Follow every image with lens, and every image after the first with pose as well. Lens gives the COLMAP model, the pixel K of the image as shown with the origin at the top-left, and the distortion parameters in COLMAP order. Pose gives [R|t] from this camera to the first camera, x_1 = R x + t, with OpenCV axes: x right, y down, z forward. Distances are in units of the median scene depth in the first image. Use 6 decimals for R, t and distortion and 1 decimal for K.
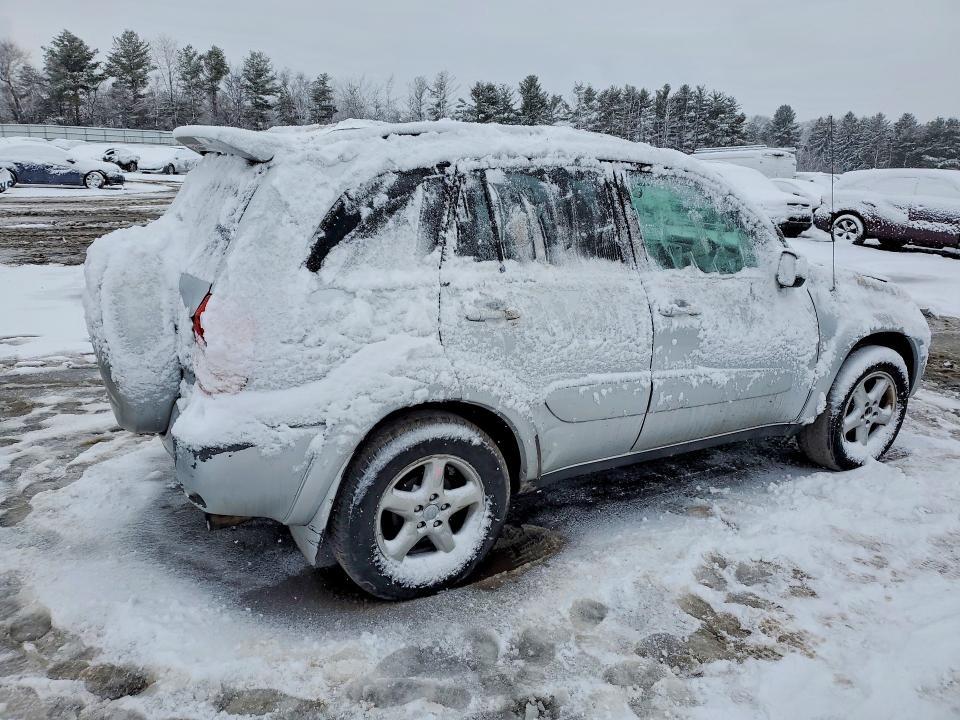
lens RADIAL K [[754.3, 0, 480.0], [0, 754.3, 360.0], [0, 0, 1]] dist [0.184417, -0.279146]
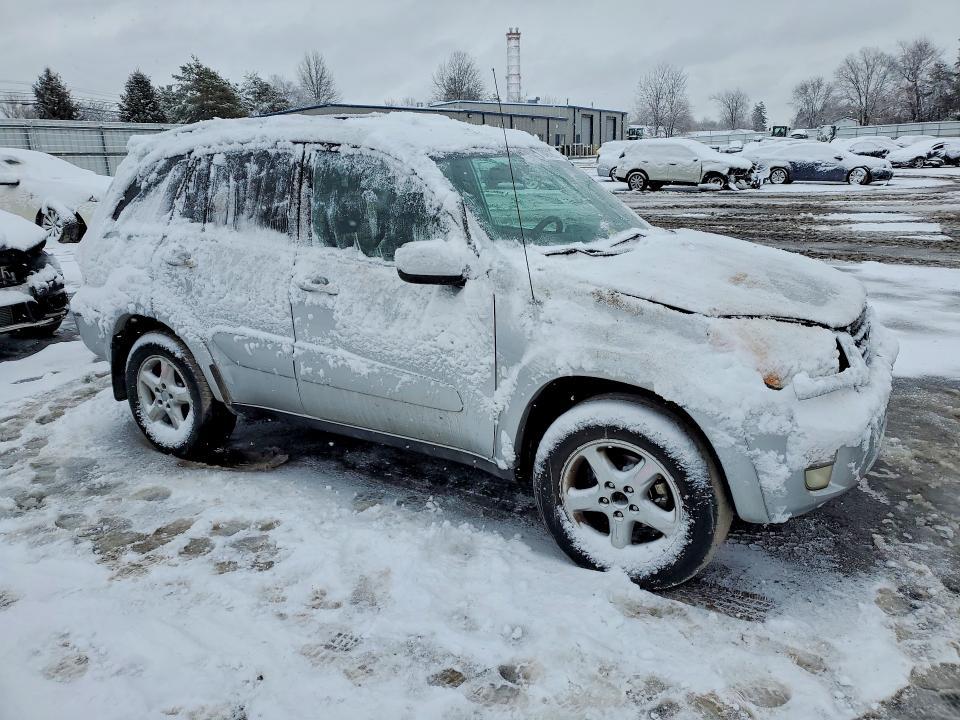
lens RADIAL K [[754.3, 0, 480.0], [0, 754.3, 360.0], [0, 0, 1]] dist [0.184417, -0.279146]
pose [[0.440869, 0.192779, -0.876625, 1.329323], [-0.192368, 0.974262, 0.117506, -0.137755], [0.876715, 0.116830, 0.466606, 0.759803]]
